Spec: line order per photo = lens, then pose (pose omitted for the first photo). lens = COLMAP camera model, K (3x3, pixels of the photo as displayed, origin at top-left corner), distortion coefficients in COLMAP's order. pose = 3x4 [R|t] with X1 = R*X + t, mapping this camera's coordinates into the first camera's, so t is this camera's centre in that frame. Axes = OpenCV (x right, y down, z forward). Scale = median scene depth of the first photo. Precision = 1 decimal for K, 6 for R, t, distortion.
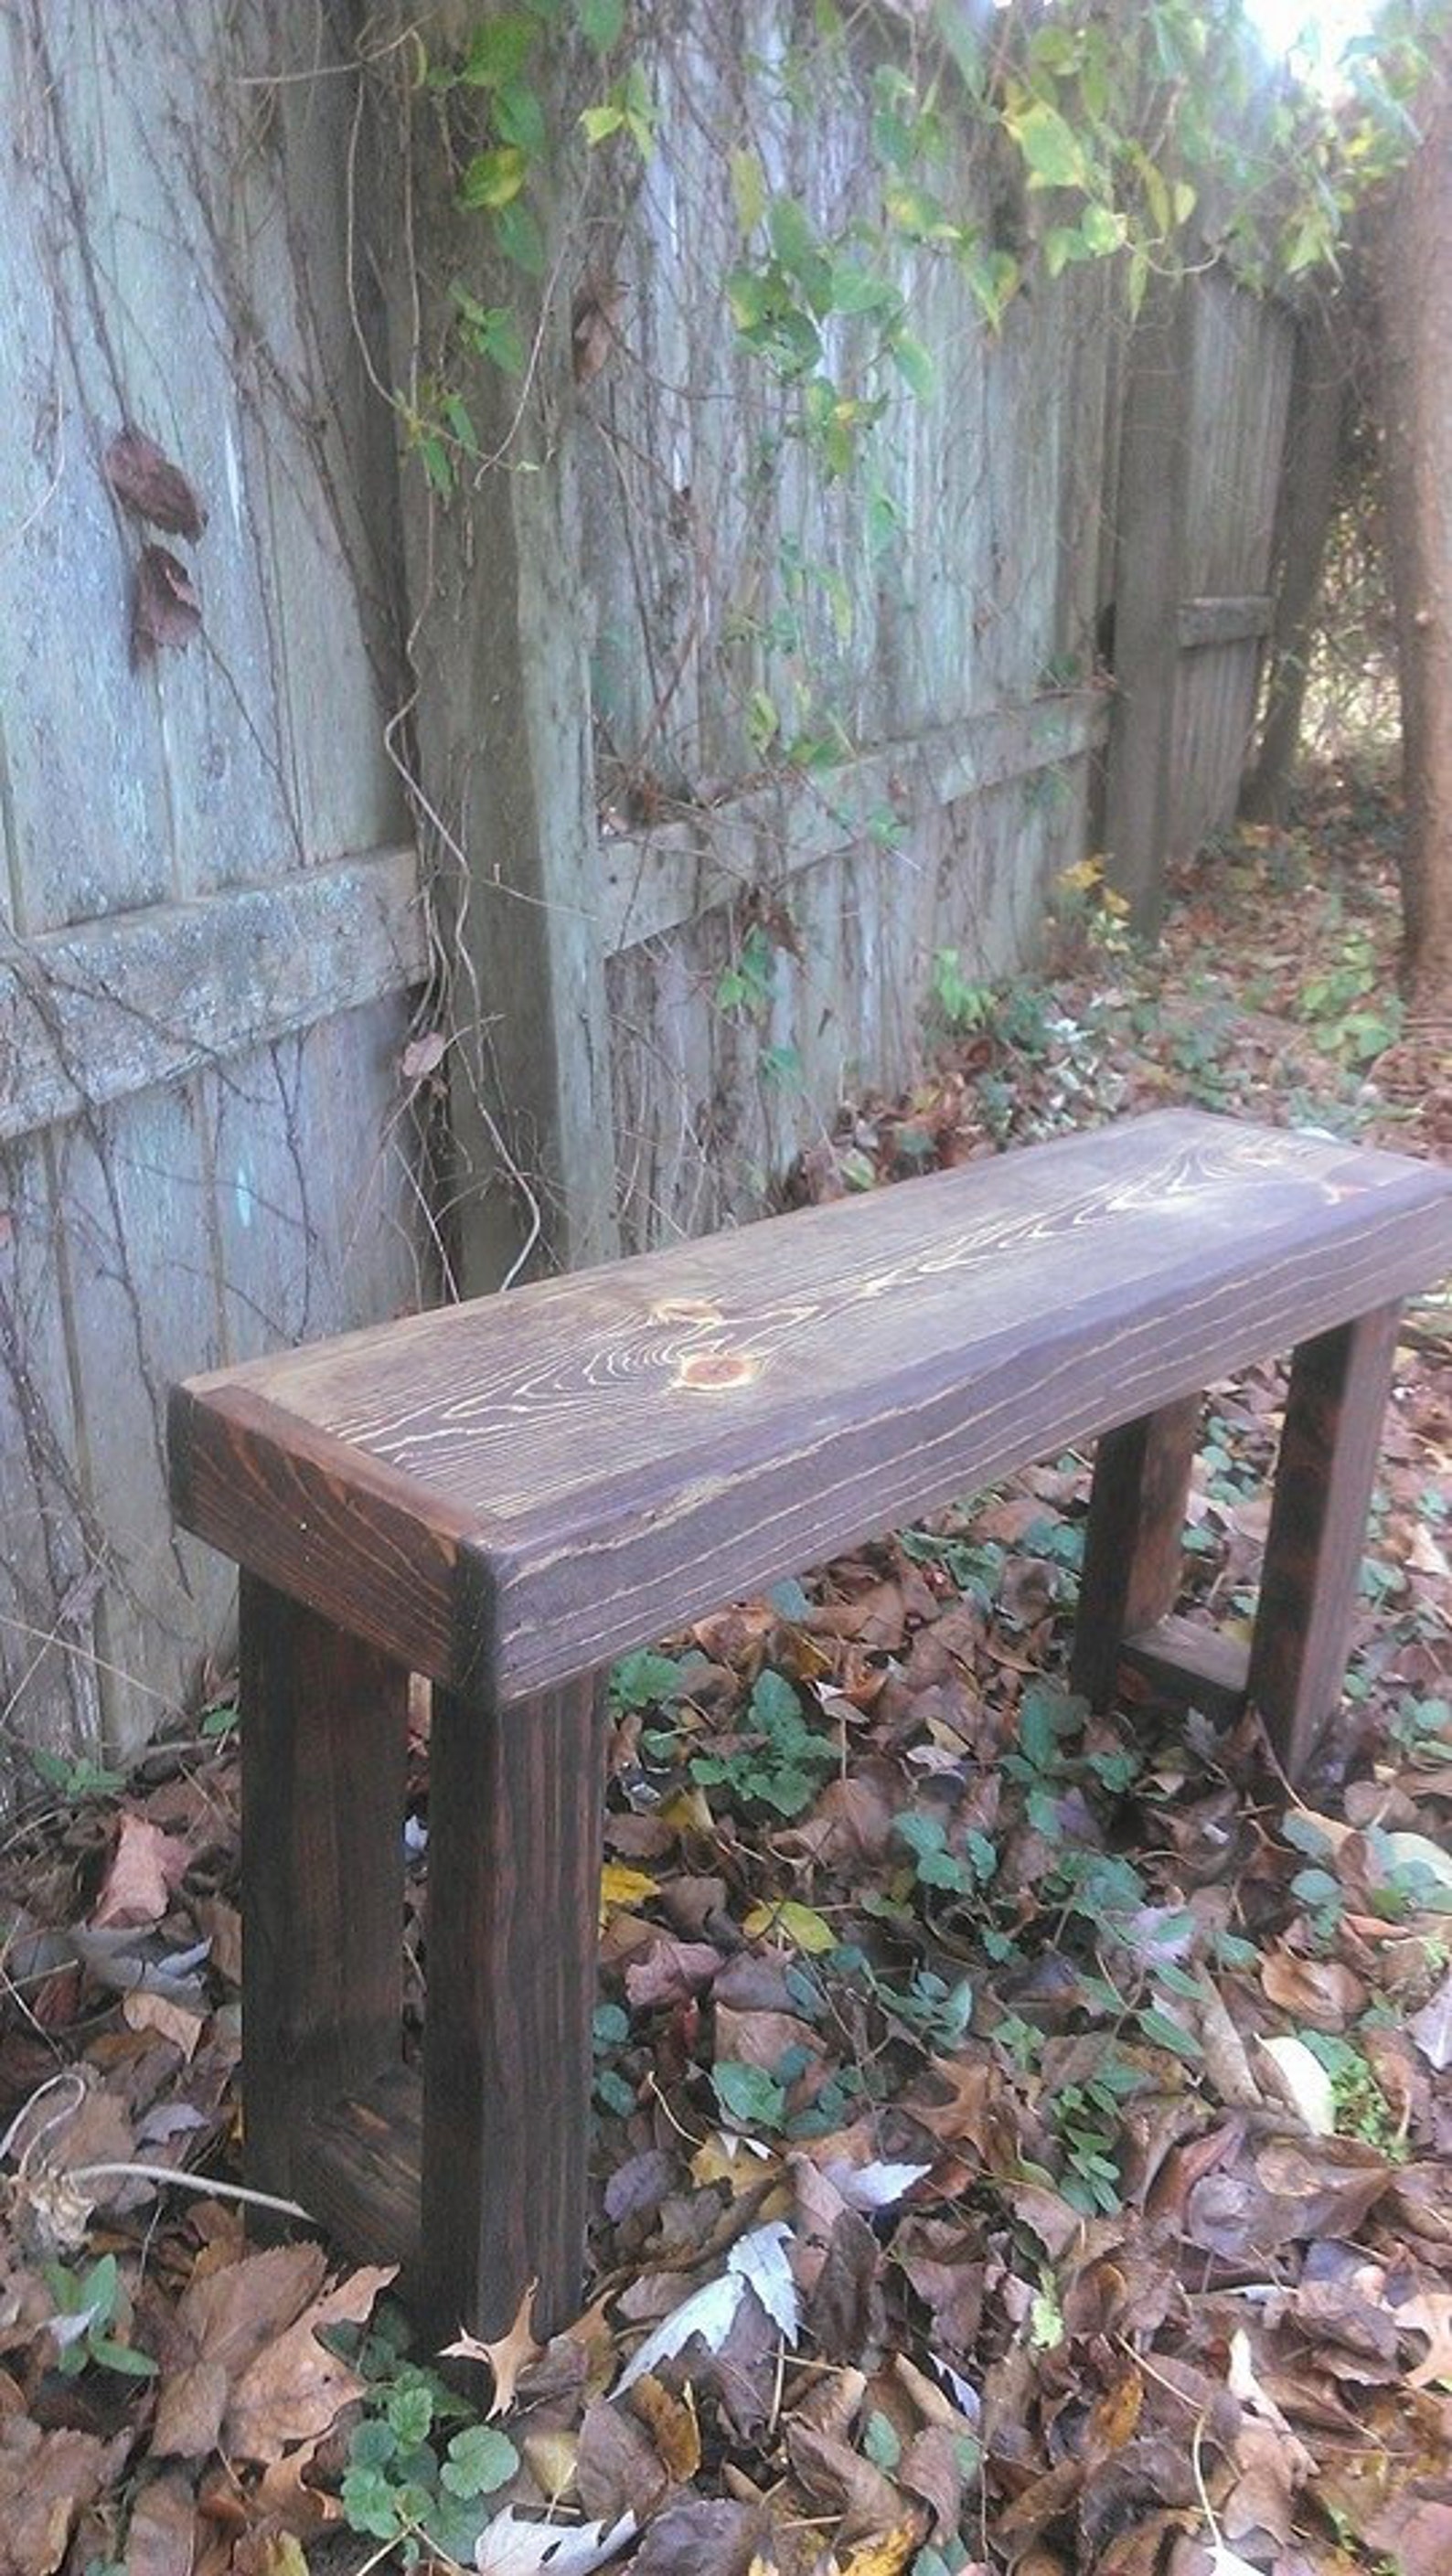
lens RADIAL K [[2051.6, 0, 734.7], [0, 2051.6, 1289.8], [0, 0, 1]] dist [0.150662, -0.260655]
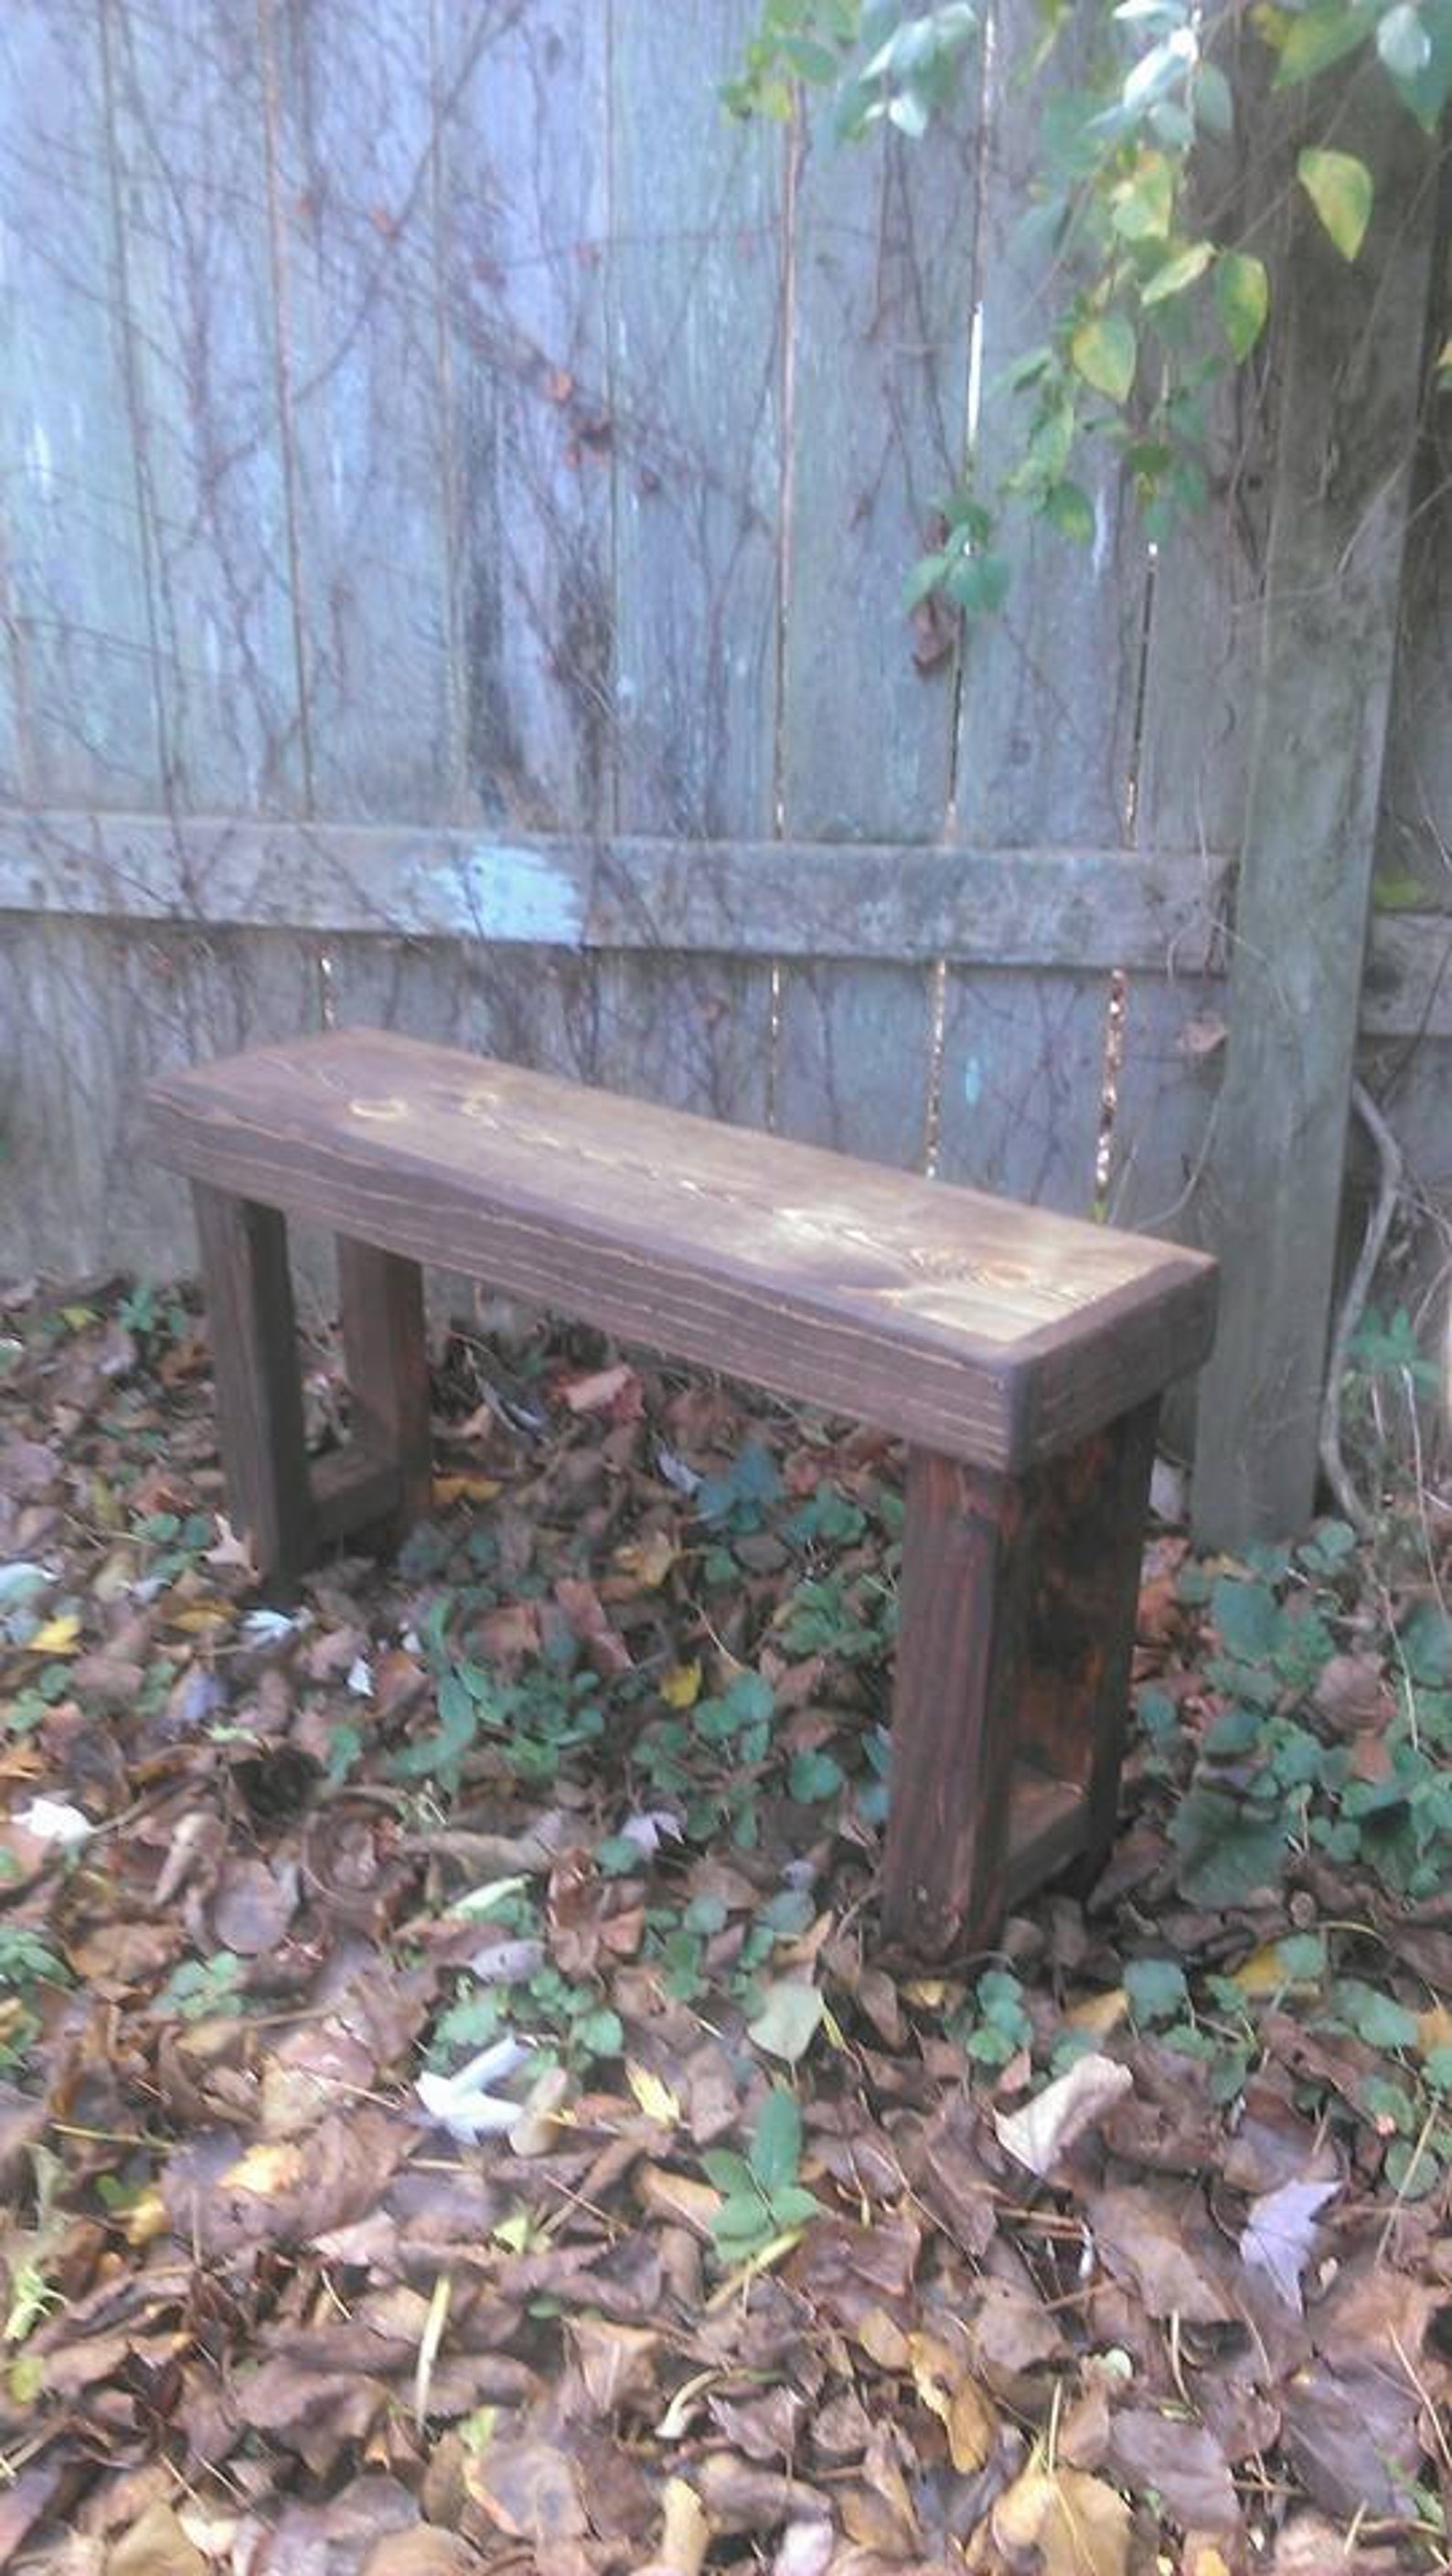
lens RADIAL K [[2051.6, 0, 734.7], [0, 2051.6, 1289.8], [0, 0, 1]] dist [0.150662, -0.260655]
pose [[0.042519, 0.340460, -0.939297, 1.160791], [-0.330272, 0.892083, 0.308396, -0.314375], [0.942928, 0.297111, 0.150375, 0.781546]]
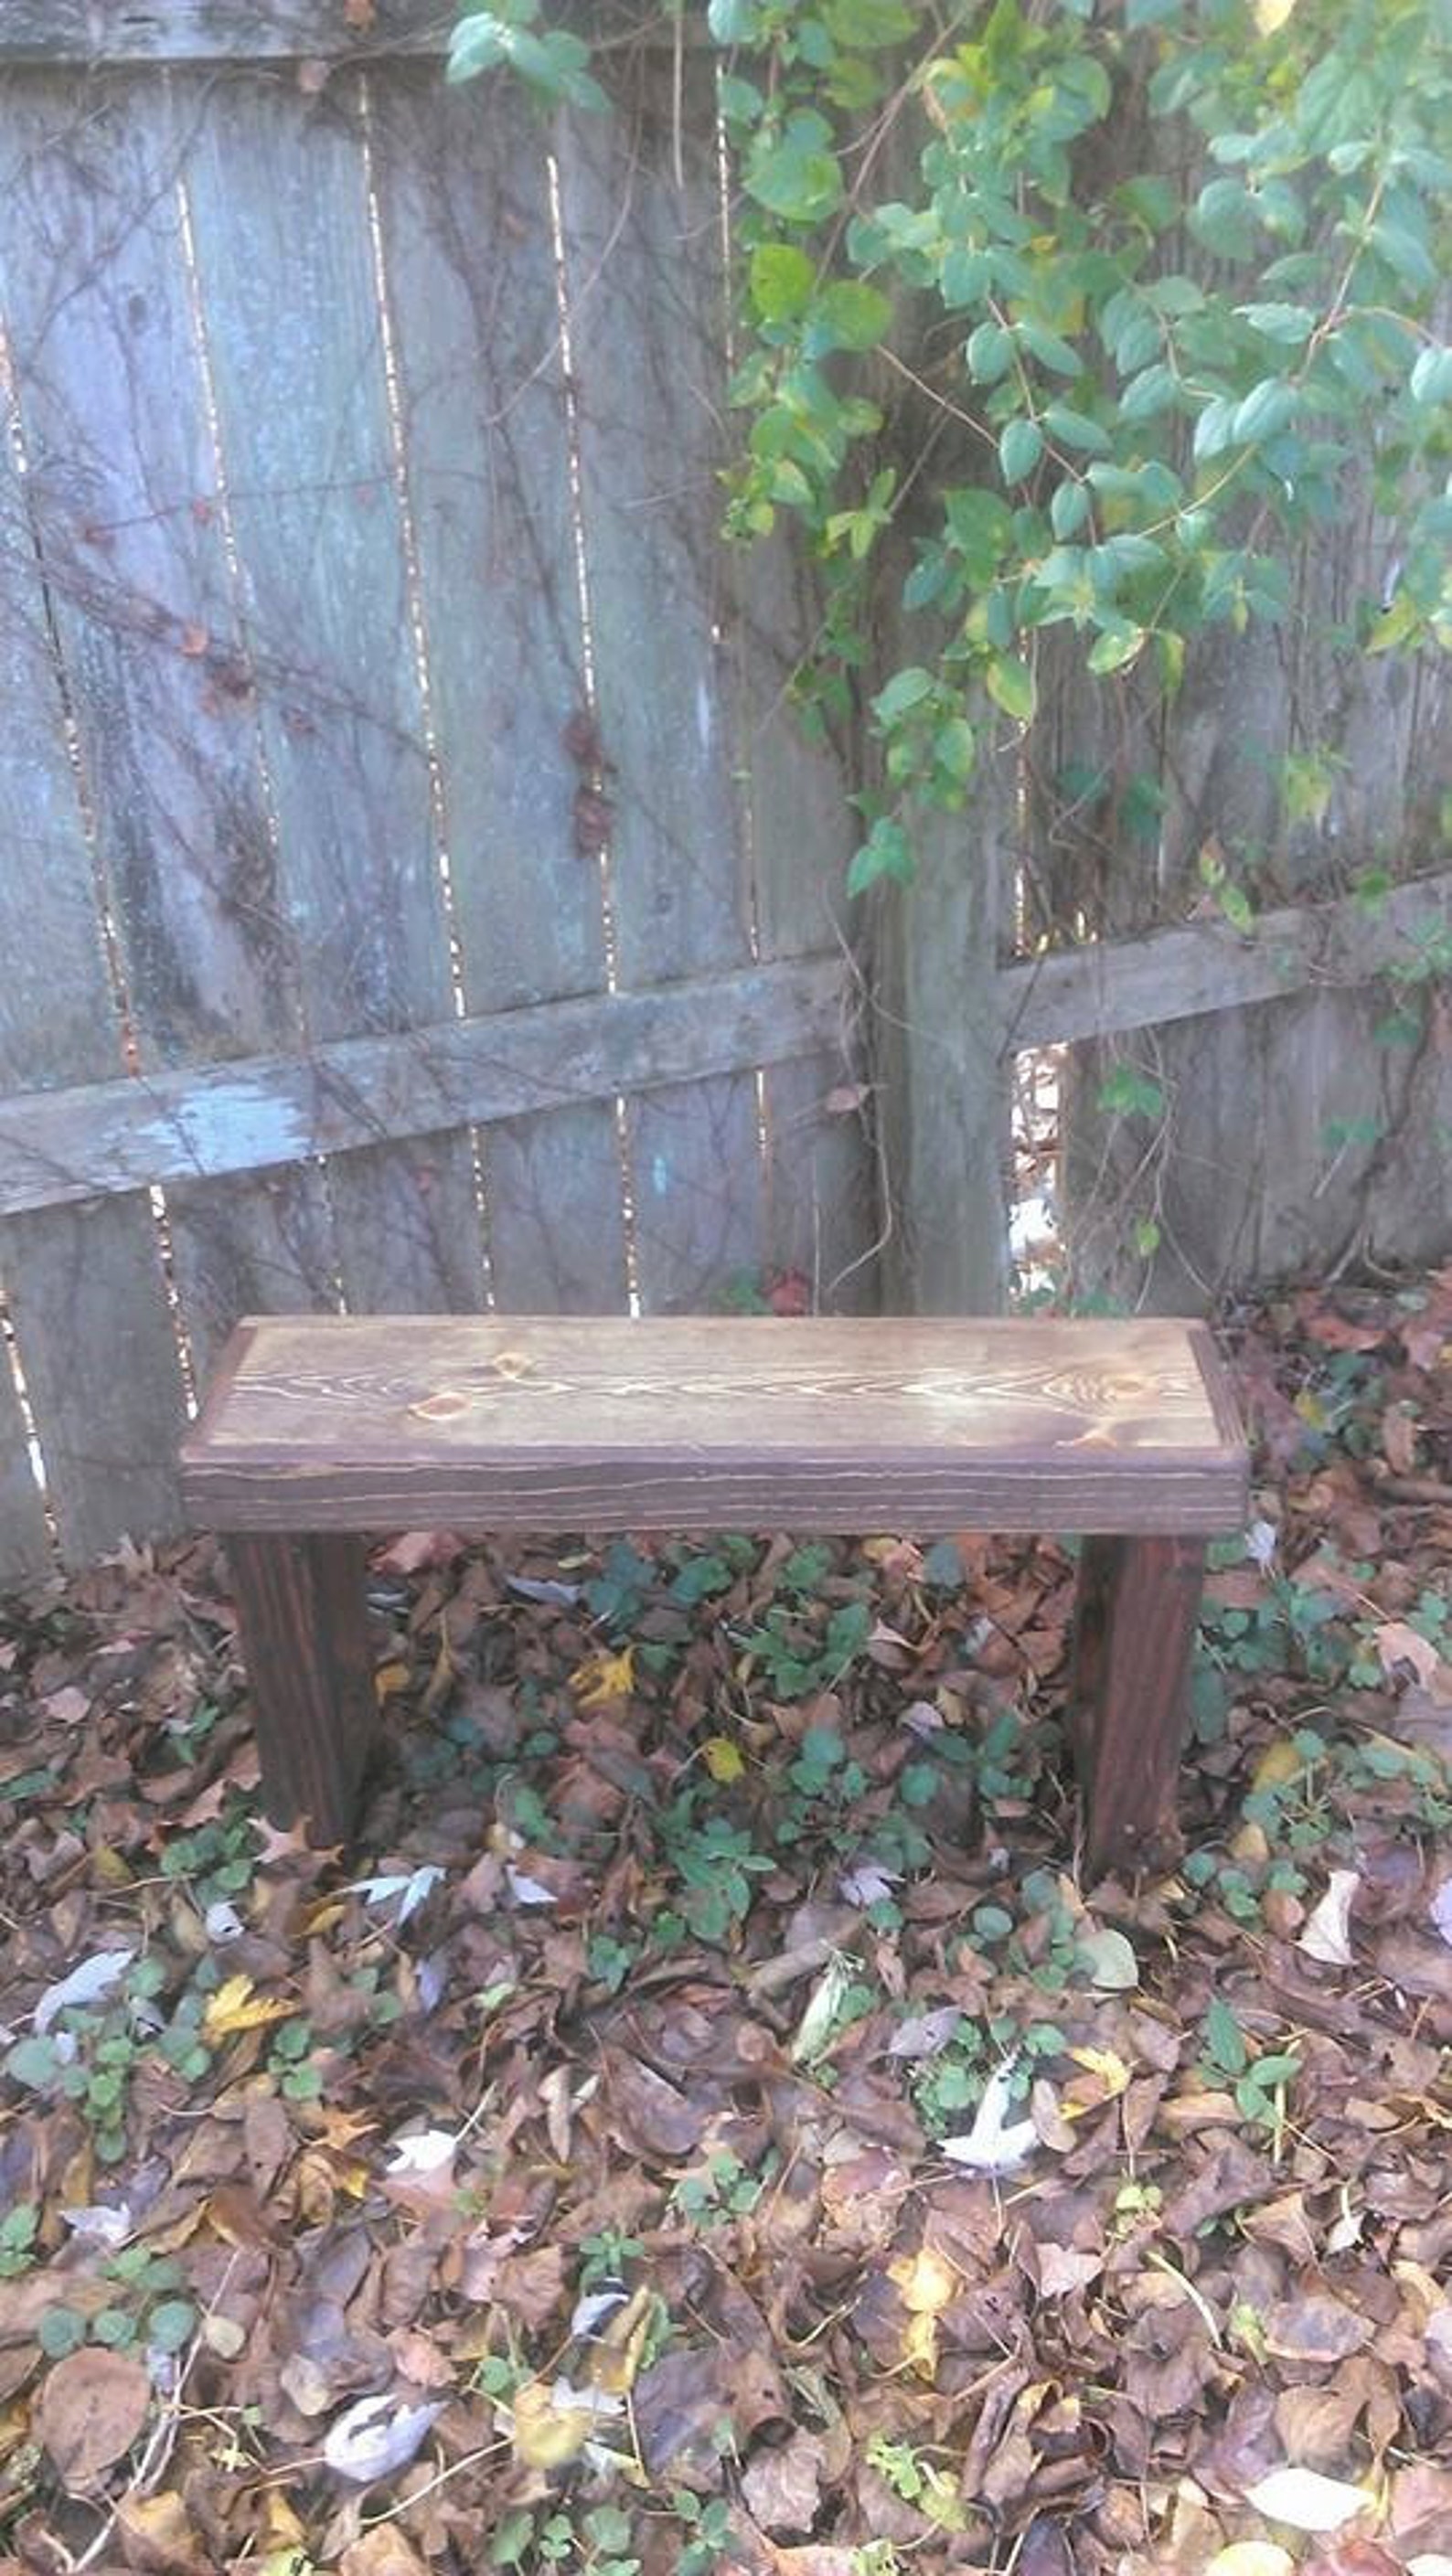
lens RADIAL K [[2051.6, 0, 734.7], [0, 2051.6, 1289.8], [0, 0, 1]] dist [0.150662, -0.260655]
pose [[0.670283, 0.320314, -0.669418, 0.943974], [-0.205931, 0.946908, 0.246895, -0.392356], [0.712961, -0.027636, 0.700659, -0.029952]]
